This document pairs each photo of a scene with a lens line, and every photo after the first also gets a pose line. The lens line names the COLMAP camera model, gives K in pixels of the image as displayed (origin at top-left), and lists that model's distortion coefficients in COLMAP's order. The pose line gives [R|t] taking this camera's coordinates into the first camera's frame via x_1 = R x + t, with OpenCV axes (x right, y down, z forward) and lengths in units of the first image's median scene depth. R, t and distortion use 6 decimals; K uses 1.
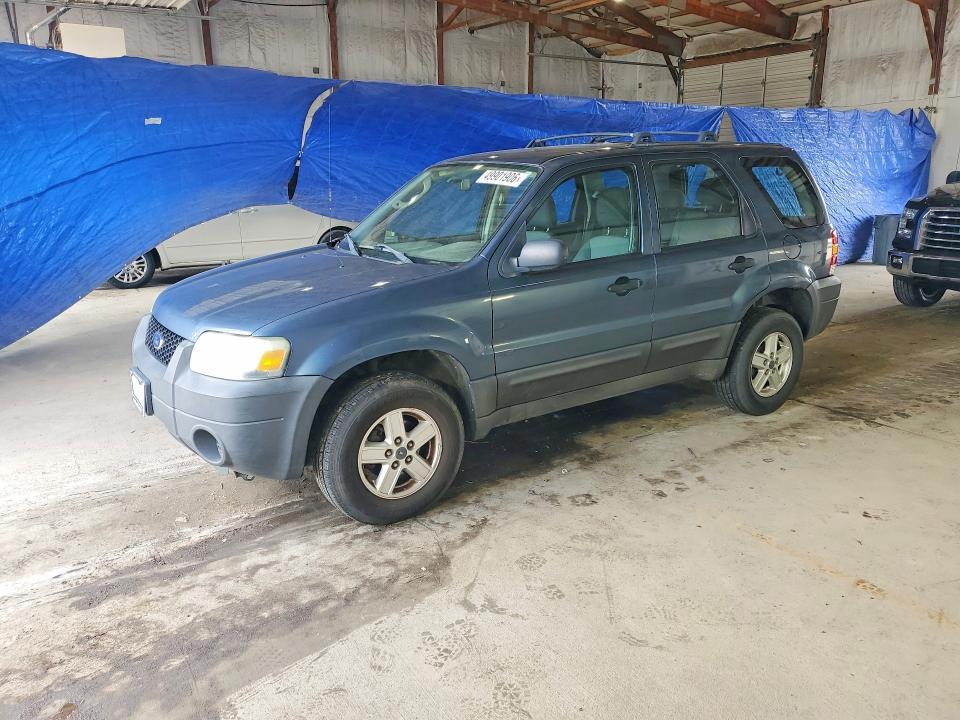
lens RADIAL K [[752.2, 0, 477.0], [0, 752.2, 362.4], [0, 0, 1]] dist [0.009578, 0.000936]
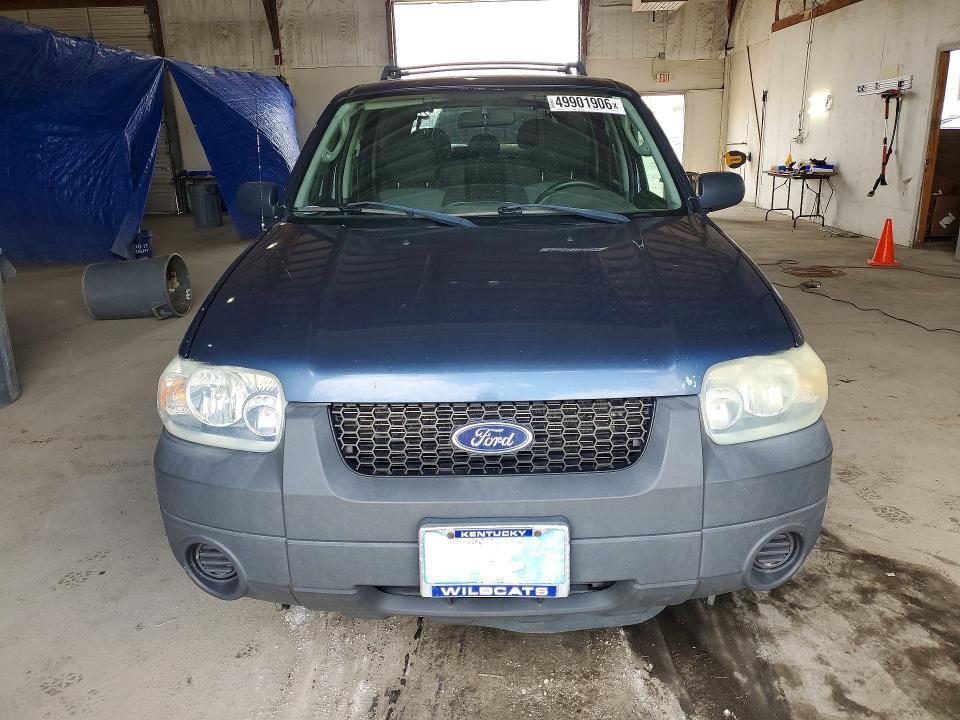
lens RADIAL K [[752.2, 0, 477.0], [0, 752.2, 362.4], [0, 0, 1]] dist [0.009578, 0.000936]
pose [[0.559347, -0.250741, 0.790101, -0.192361], [0.230665, 0.962589, 0.142182, -0.034703], [-0.796194, 0.102720, 0.596258, 0.180188]]
